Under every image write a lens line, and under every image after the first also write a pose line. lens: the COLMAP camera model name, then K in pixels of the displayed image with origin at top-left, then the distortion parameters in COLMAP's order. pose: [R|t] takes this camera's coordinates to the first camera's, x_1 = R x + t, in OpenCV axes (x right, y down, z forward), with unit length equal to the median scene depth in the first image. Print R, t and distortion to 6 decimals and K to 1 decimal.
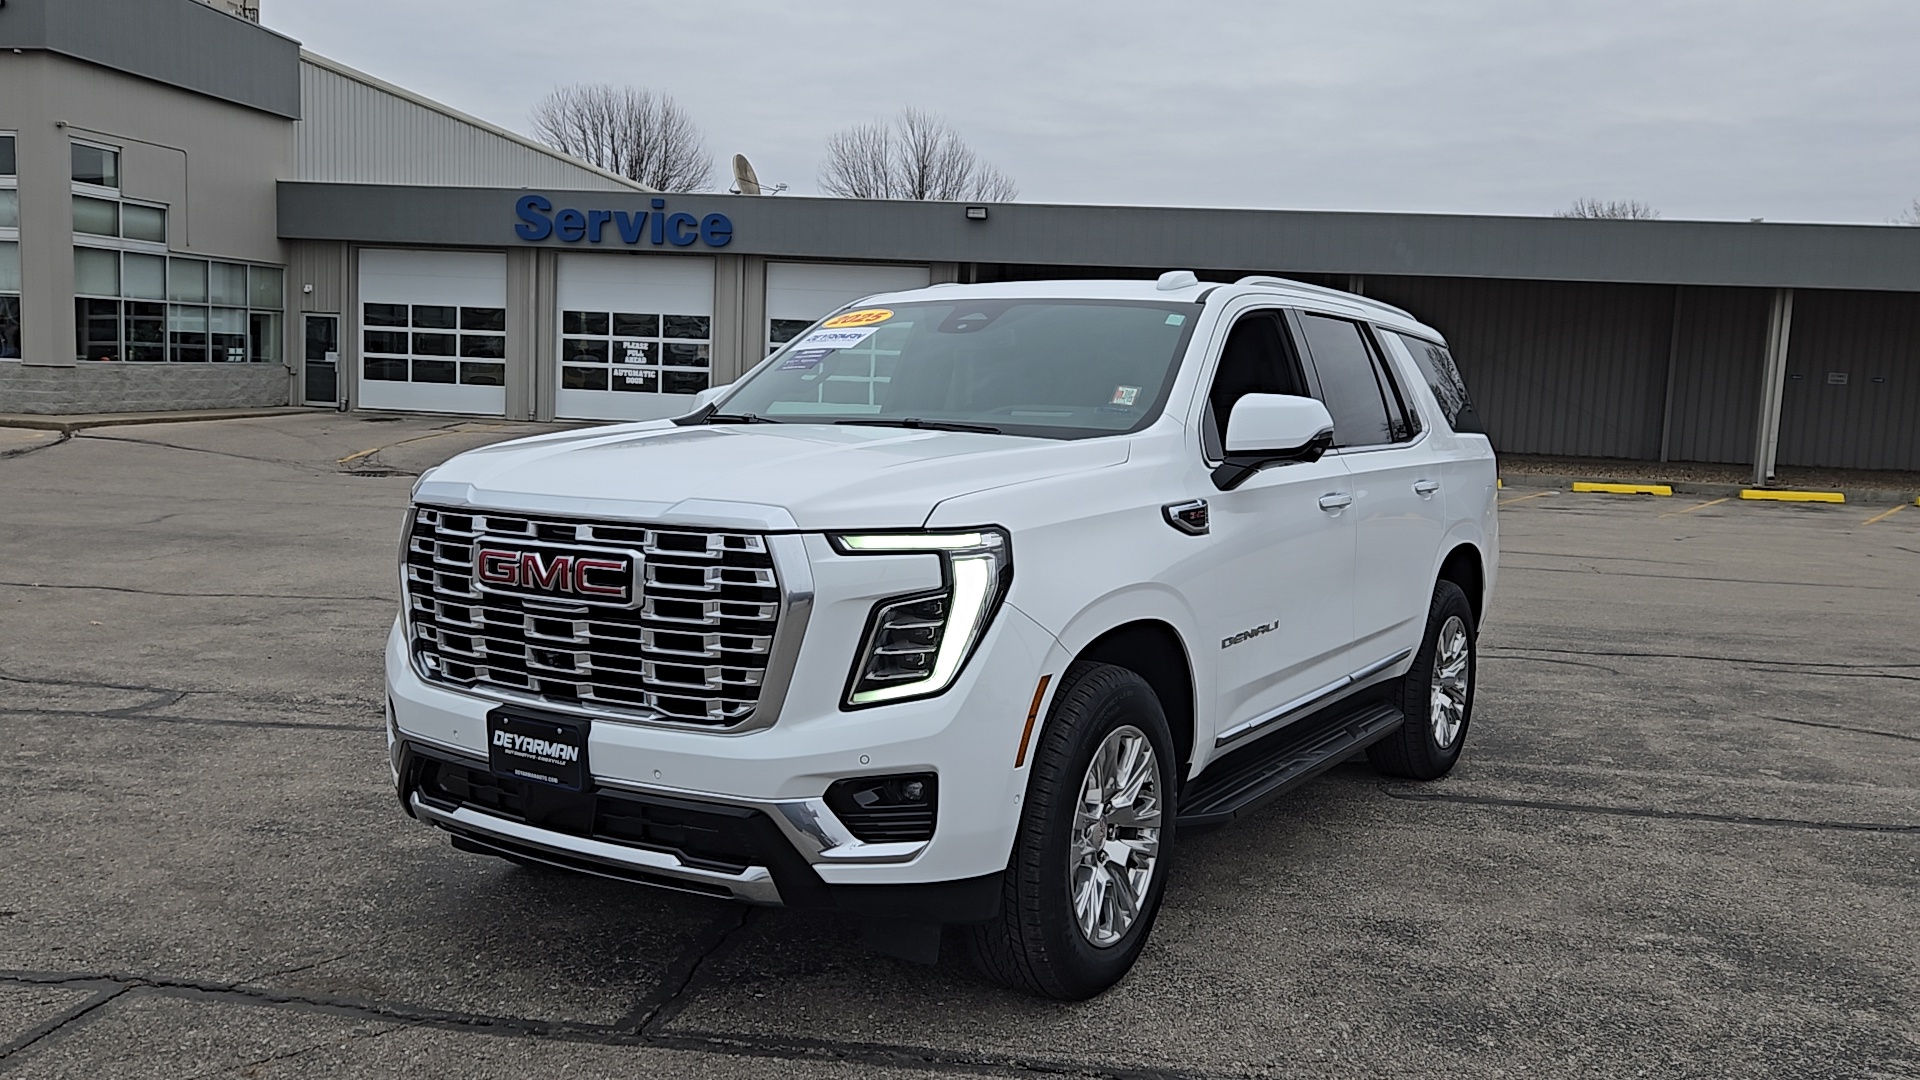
lens RADIAL K [[1585.7, 0, 957.8], [0, 1585.7, 543.9], [0, 0, 1]] dist [0.028153, -0.034772]
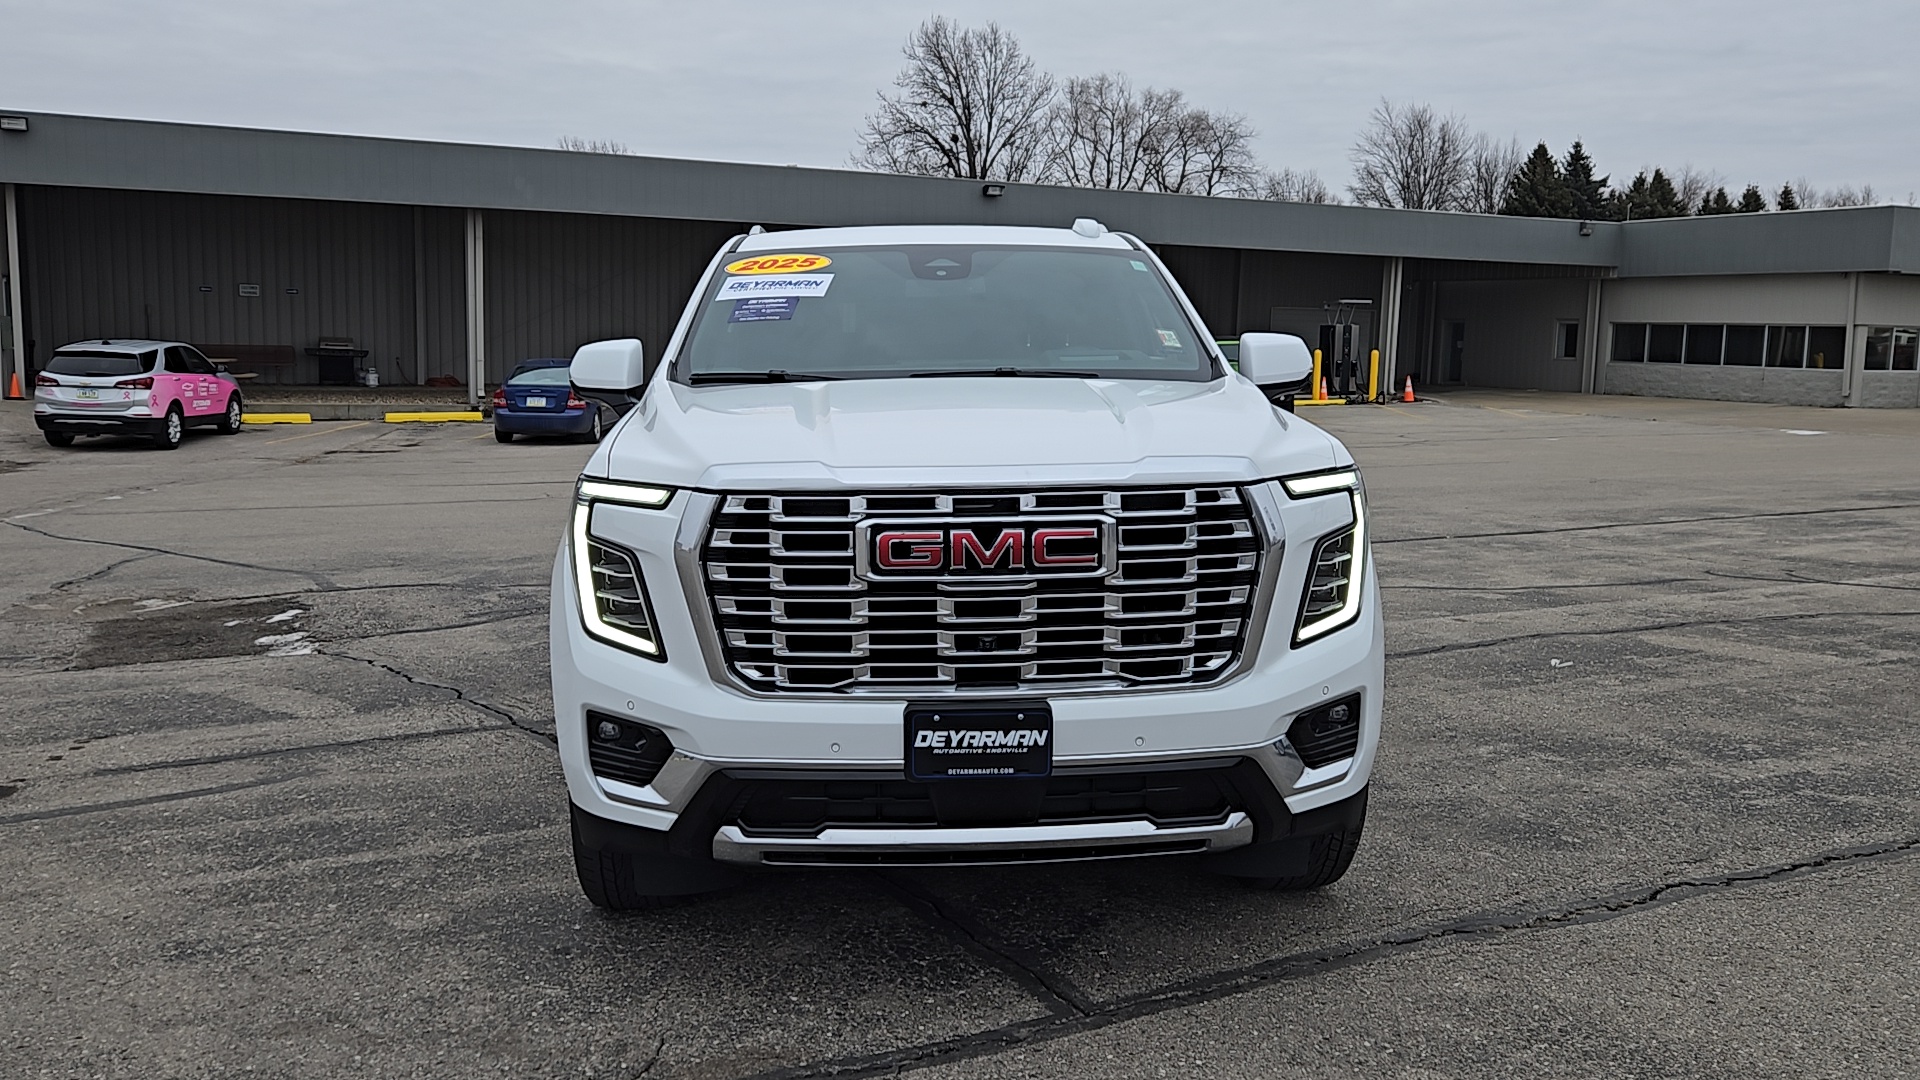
lens RADIAL K [[1585.7, 0, 955.9], [0, 1585.7, 537.5], [0, 0, 1]] dist [0.028153, -0.034772]
pose [[0.810409, -0.101162, 0.577065, -0.811267], [0.079368, 0.994856, 0.062942, -0.048631], [-0.580464, -0.005208, 0.814269, 0.265728]]
